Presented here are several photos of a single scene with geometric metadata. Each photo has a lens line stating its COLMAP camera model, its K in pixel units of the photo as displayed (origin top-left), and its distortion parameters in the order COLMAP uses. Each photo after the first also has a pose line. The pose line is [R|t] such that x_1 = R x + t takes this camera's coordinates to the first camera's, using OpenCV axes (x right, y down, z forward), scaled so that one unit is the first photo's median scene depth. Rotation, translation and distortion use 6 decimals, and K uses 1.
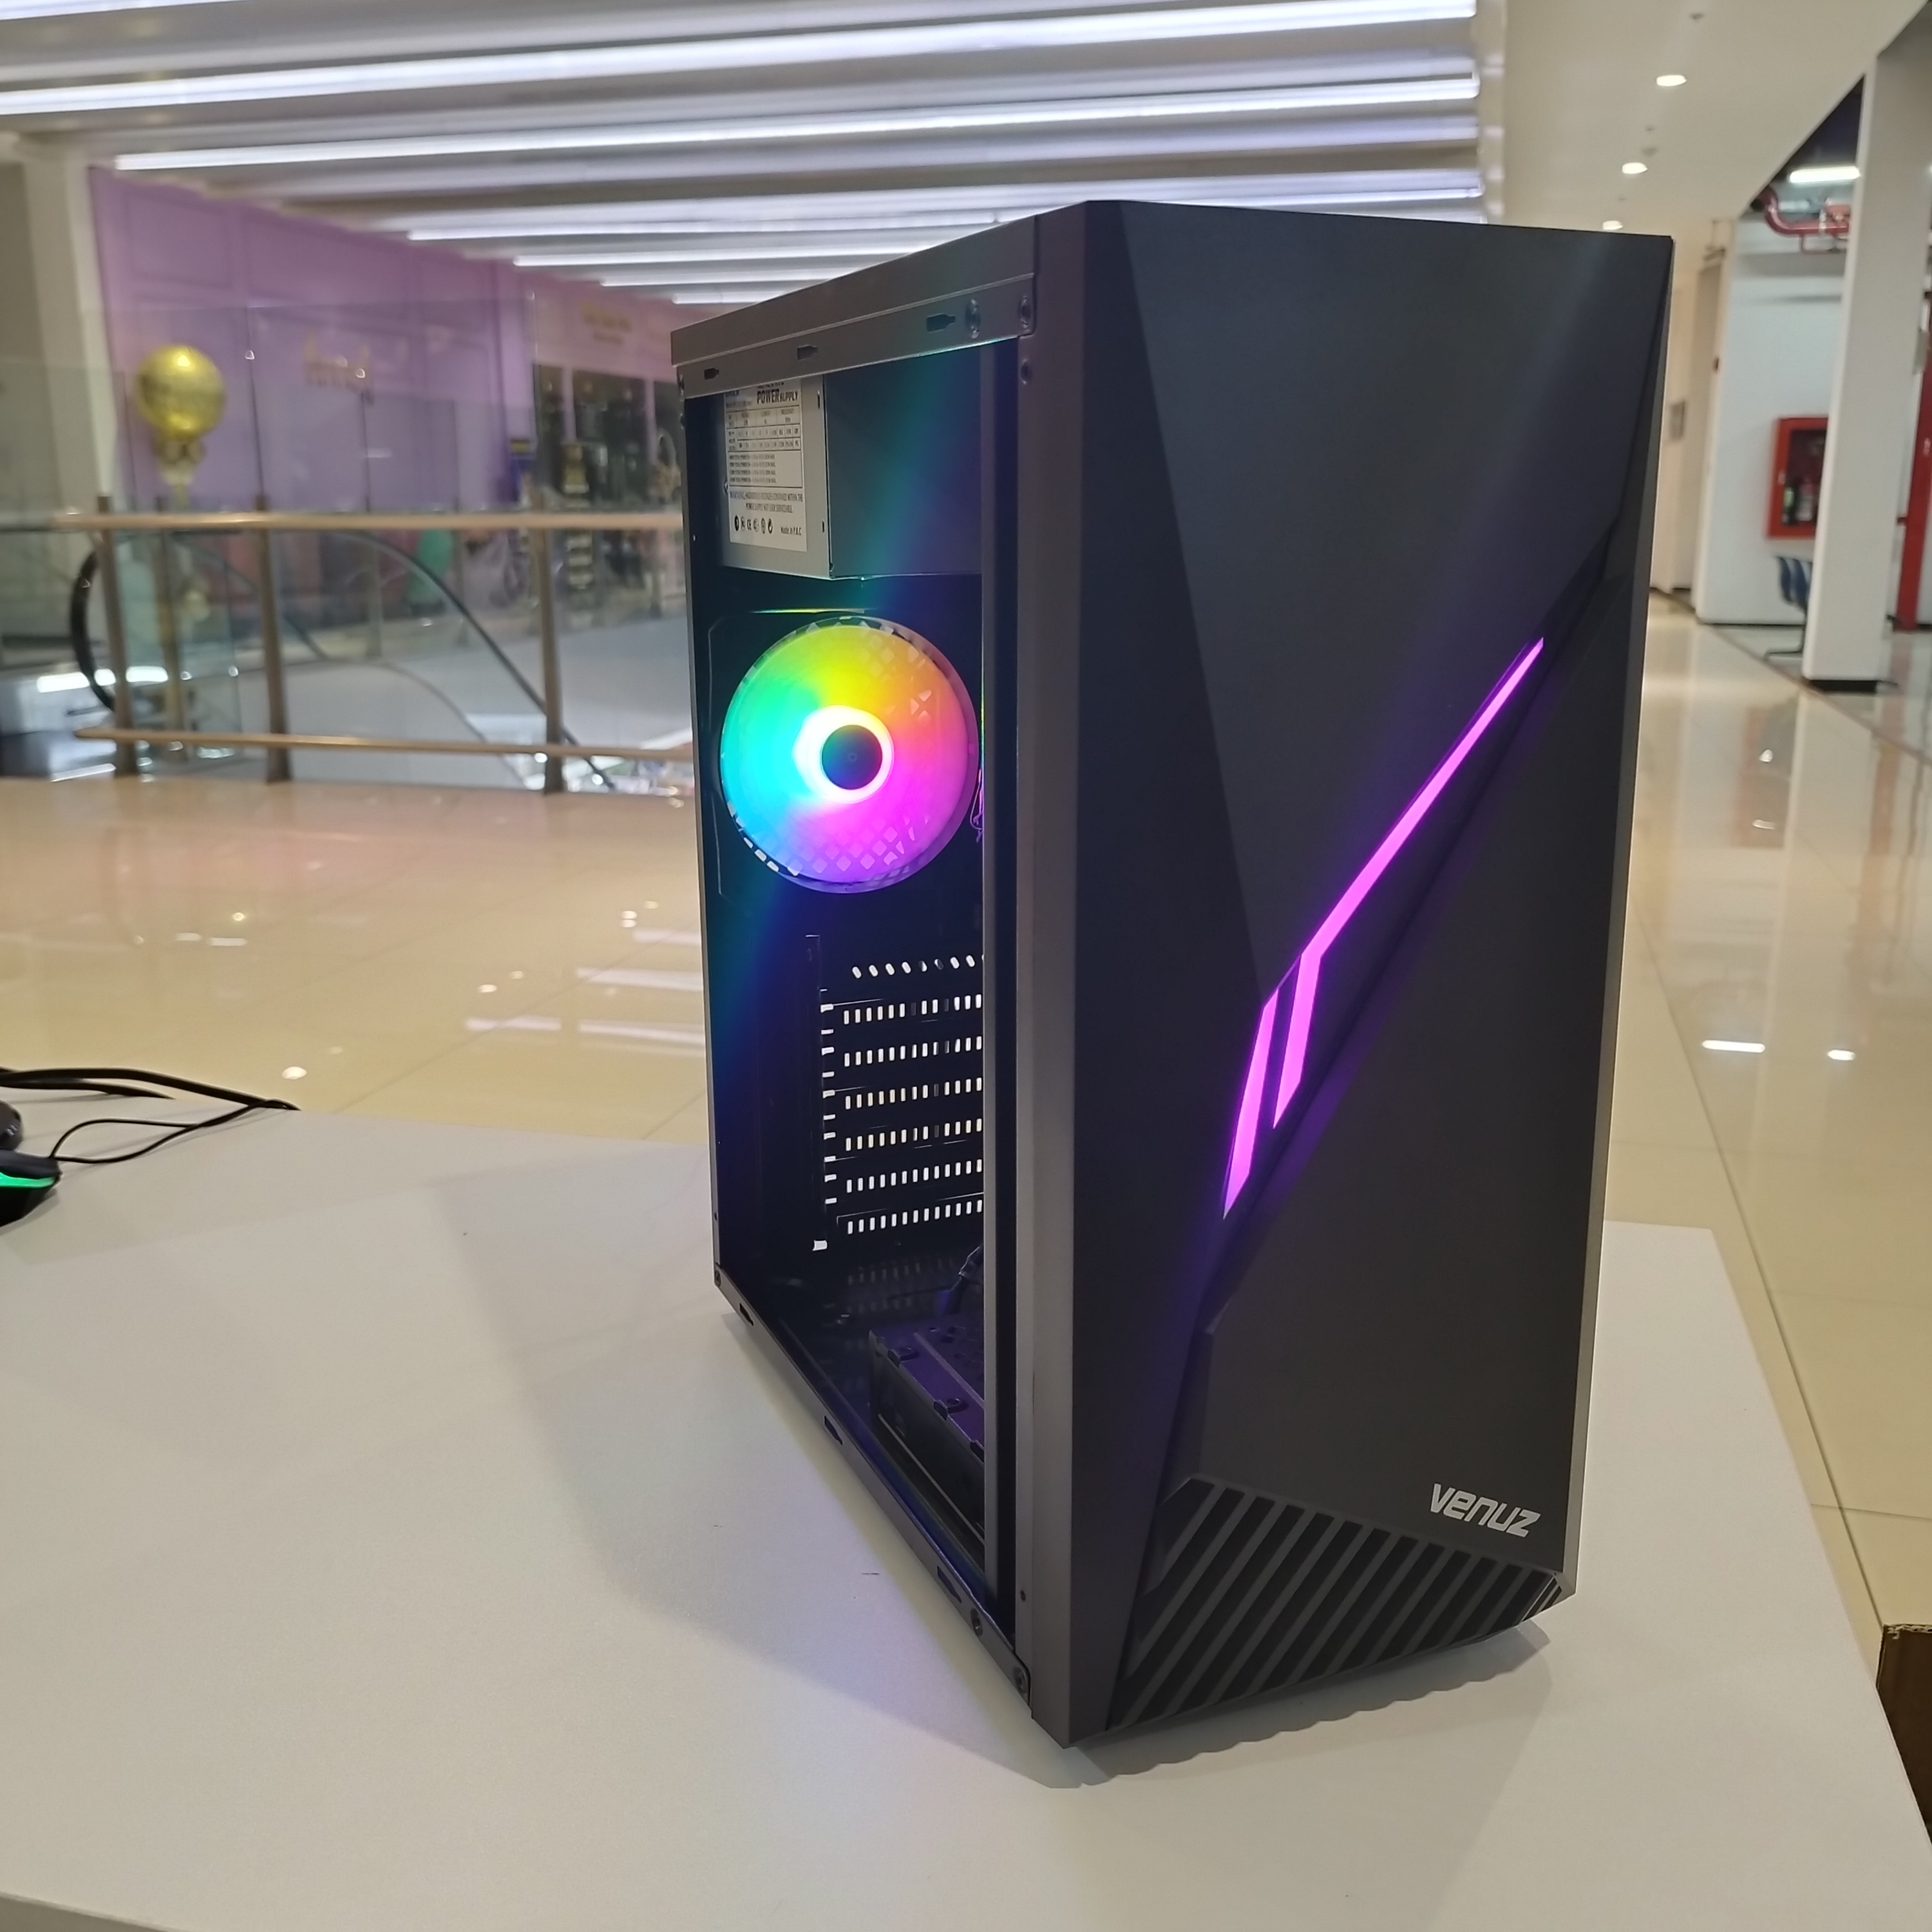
lens RADIAL K [[1945.0, 0, 966.0], [0, 1945.0, 966.0], [0, 0, 1]] dist [0.011517, -0.005661]
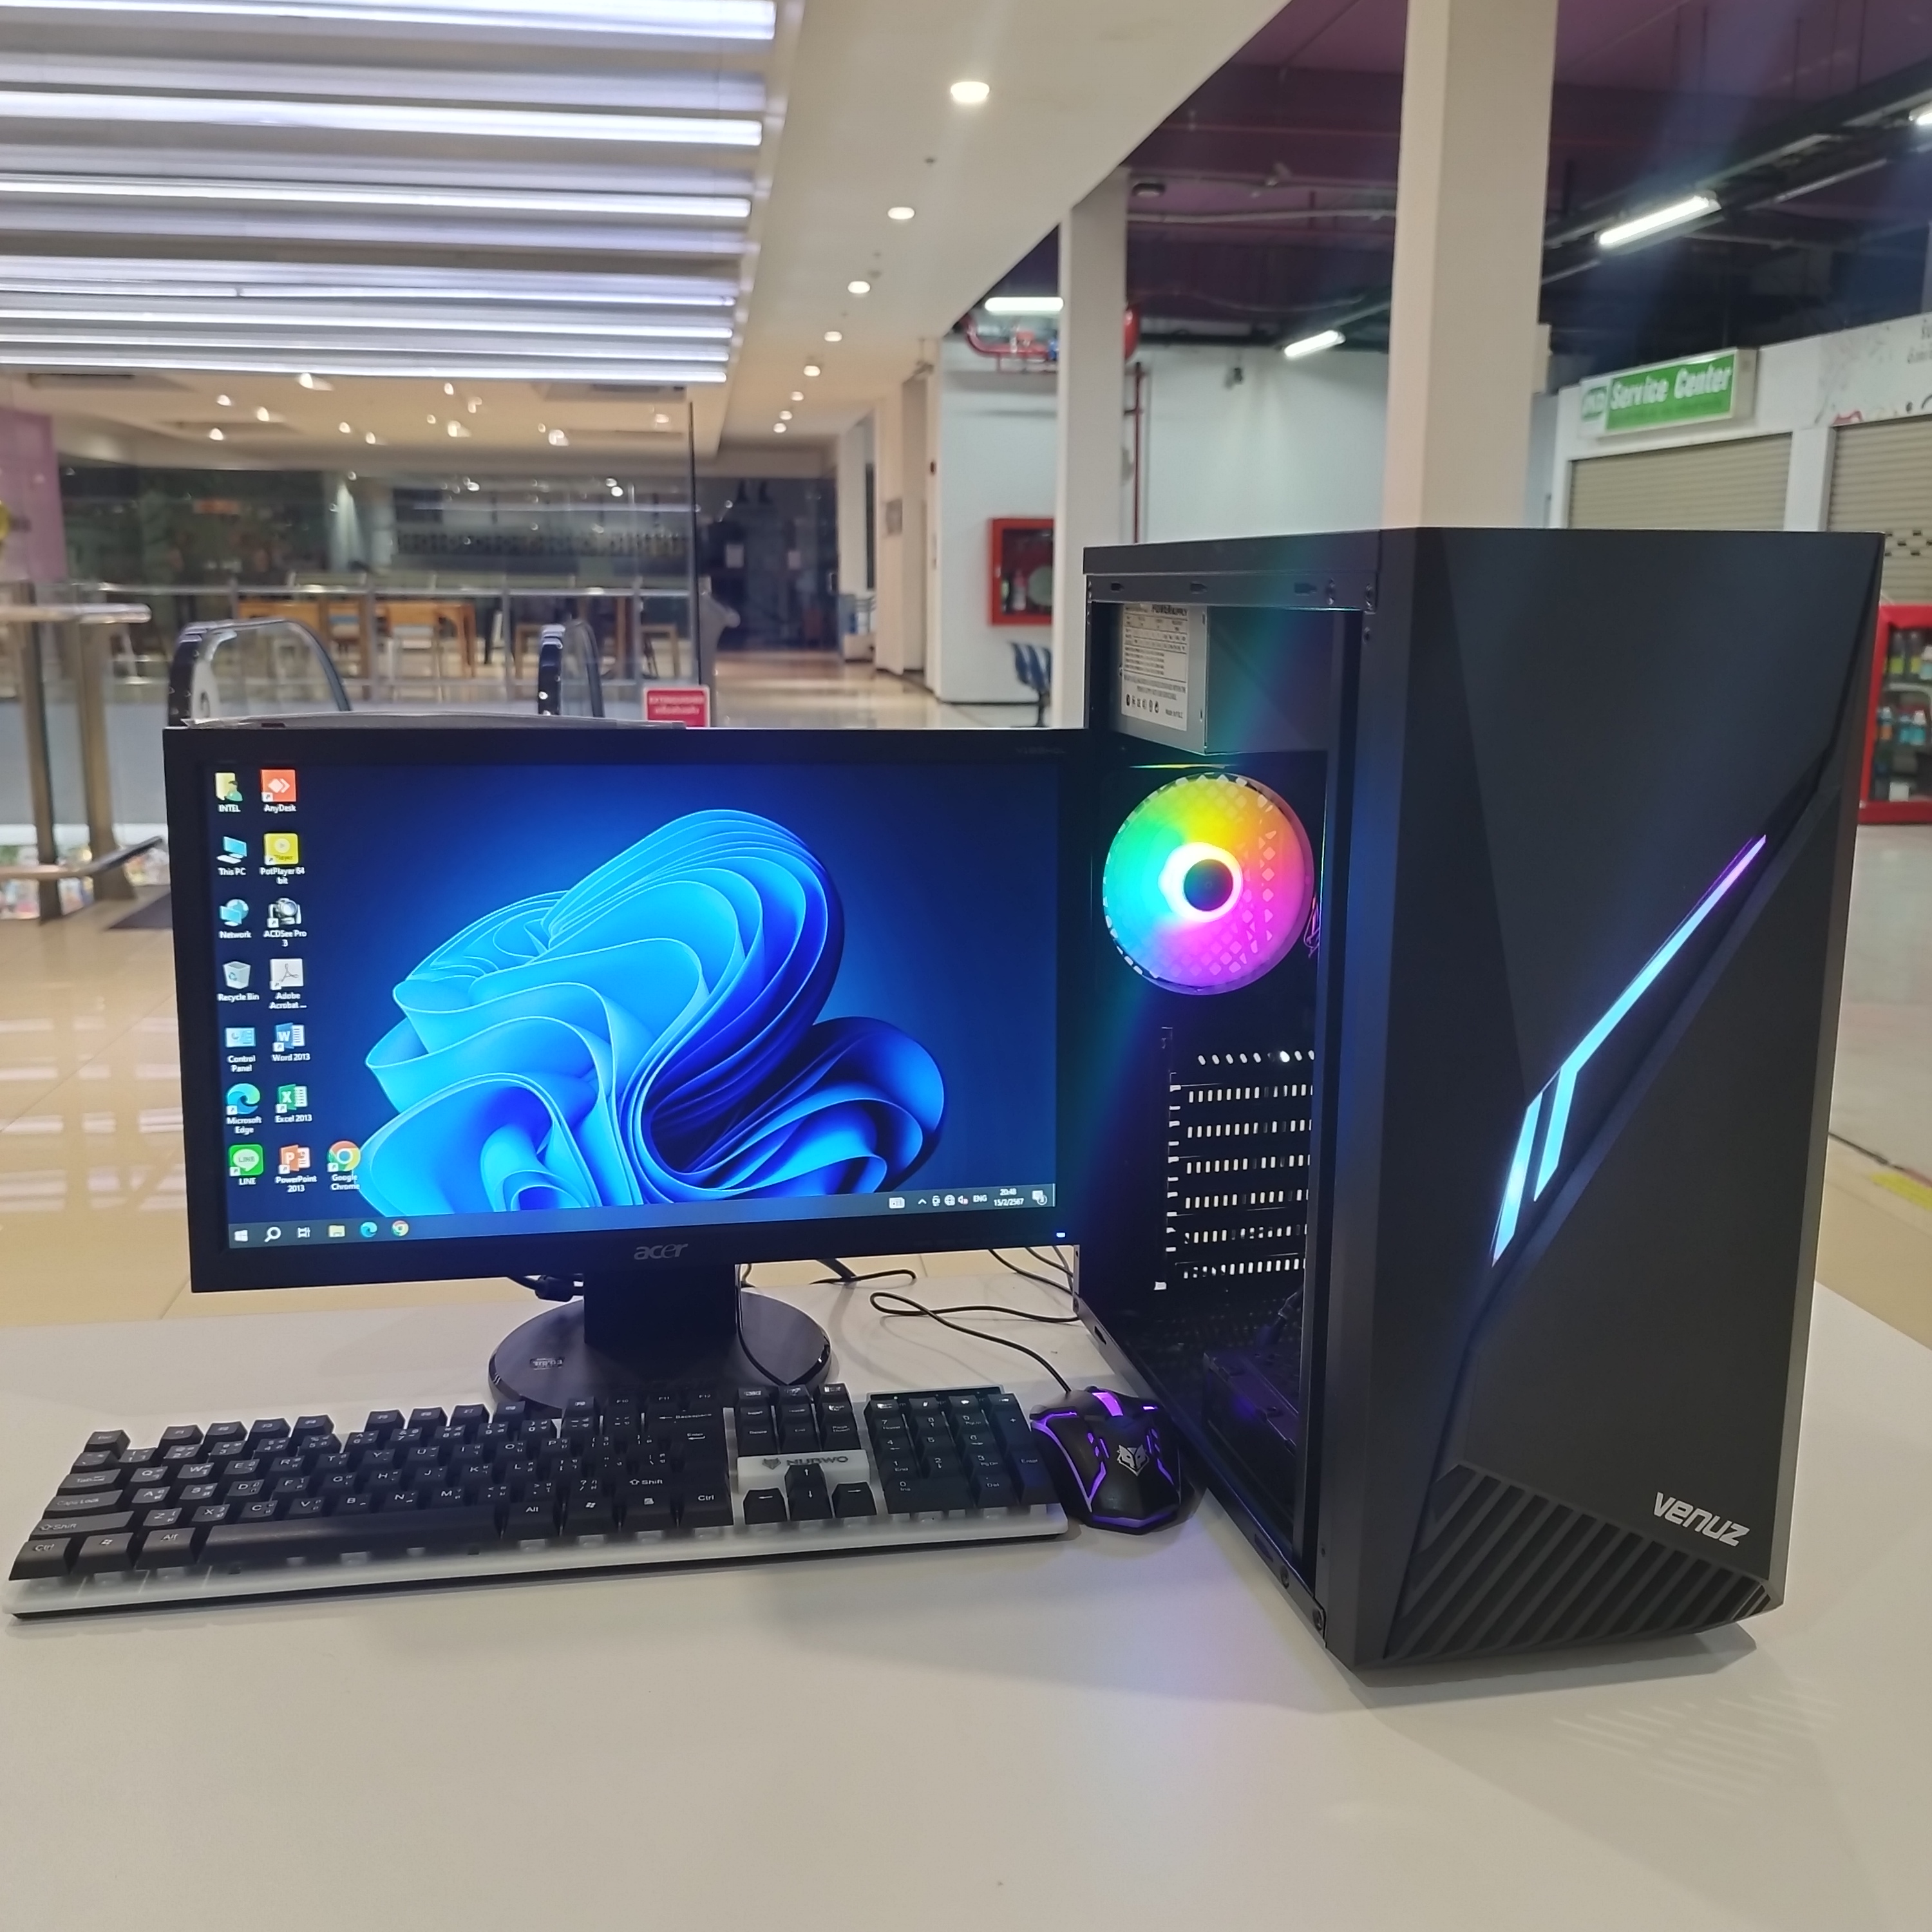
lens RADIAL K [[1945.0, 0, 966.0], [0, 1945.0, 966.0], [0, 0, 1]] dist [0.011517, -0.005661]
pose [[0.986072, 0.045535, -0.159964, -0.012722], [-0.051817, 0.998032, -0.035319, -0.006068], [0.158041, 0.043116, 0.986491, -0.270749]]
